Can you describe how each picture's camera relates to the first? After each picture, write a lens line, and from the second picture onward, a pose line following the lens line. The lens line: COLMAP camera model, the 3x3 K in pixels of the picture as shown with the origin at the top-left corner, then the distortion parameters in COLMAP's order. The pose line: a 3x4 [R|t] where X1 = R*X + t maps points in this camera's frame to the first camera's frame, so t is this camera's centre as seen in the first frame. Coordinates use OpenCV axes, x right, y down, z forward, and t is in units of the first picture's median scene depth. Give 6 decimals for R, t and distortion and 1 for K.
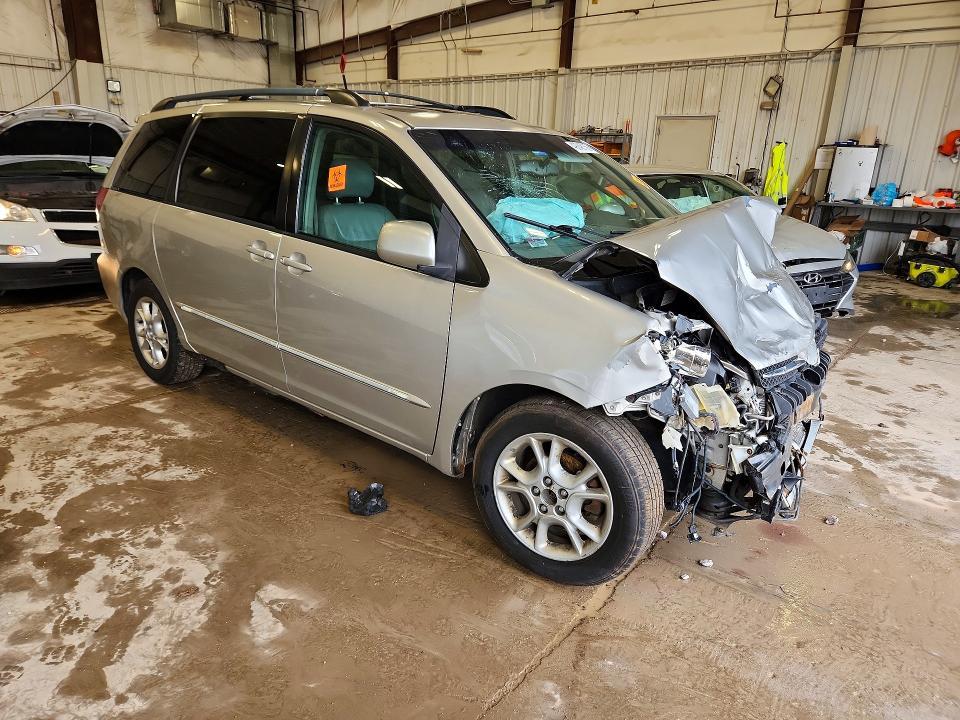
lens RADIAL K [[652.4, 0, 479.7], [0, 652.4, 360.1], [0, 0, 1]] dist [0.065202, -0.051936]
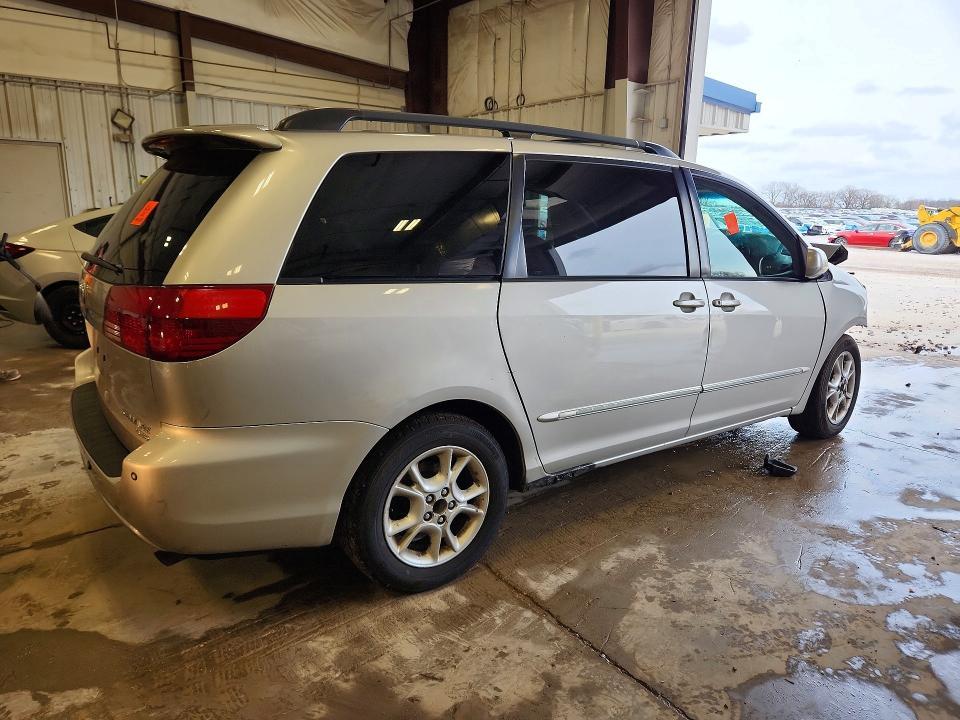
lens RADIAL K [[609.1, 0, 476.7], [0, 609.1, 380.7], [0, 0, 1]] dist [-0.008025, -0.008547]
pose [[0.241415, -0.287239, 0.926937, -0.358714], [0.268062, 0.937763, 0.220778, -0.097669], [-0.932664, 0.195177, 0.303388, 0.291825]]
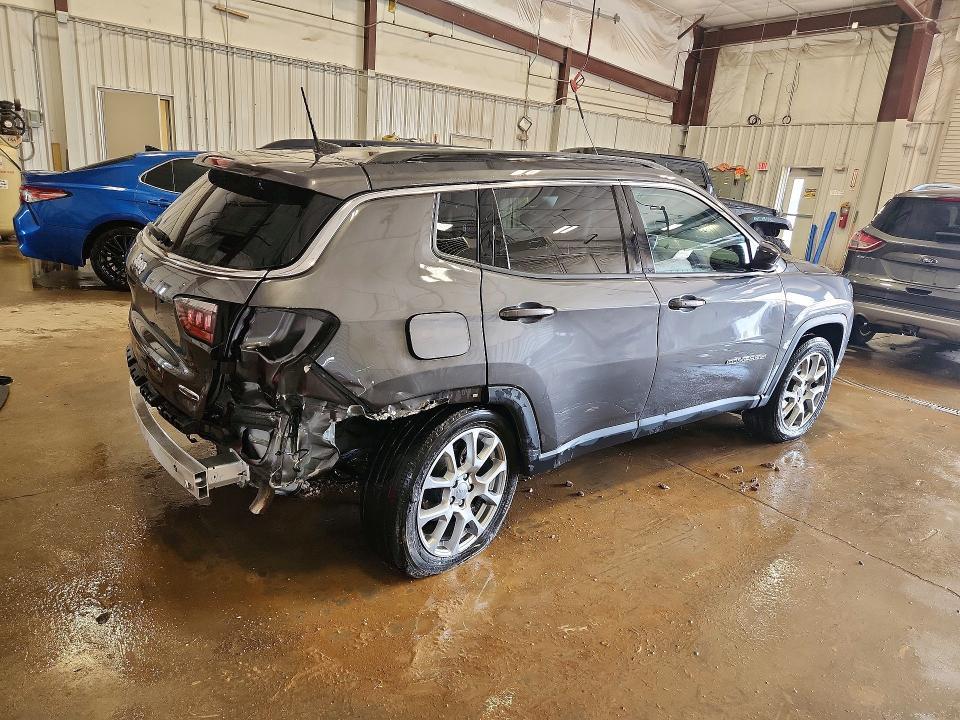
lens RADIAL K [[652.4, 0, 480.9], [0, 652.4, 363.6], [0, 0, 1]] dist [0.065202, -0.051936]
pose [[0.237553, -0.272587, 0.932344, -0.954702], [0.218163, 0.950270, 0.222242, -0.244953], [-0.946559, 0.150608, 0.285208, 0.724677]]
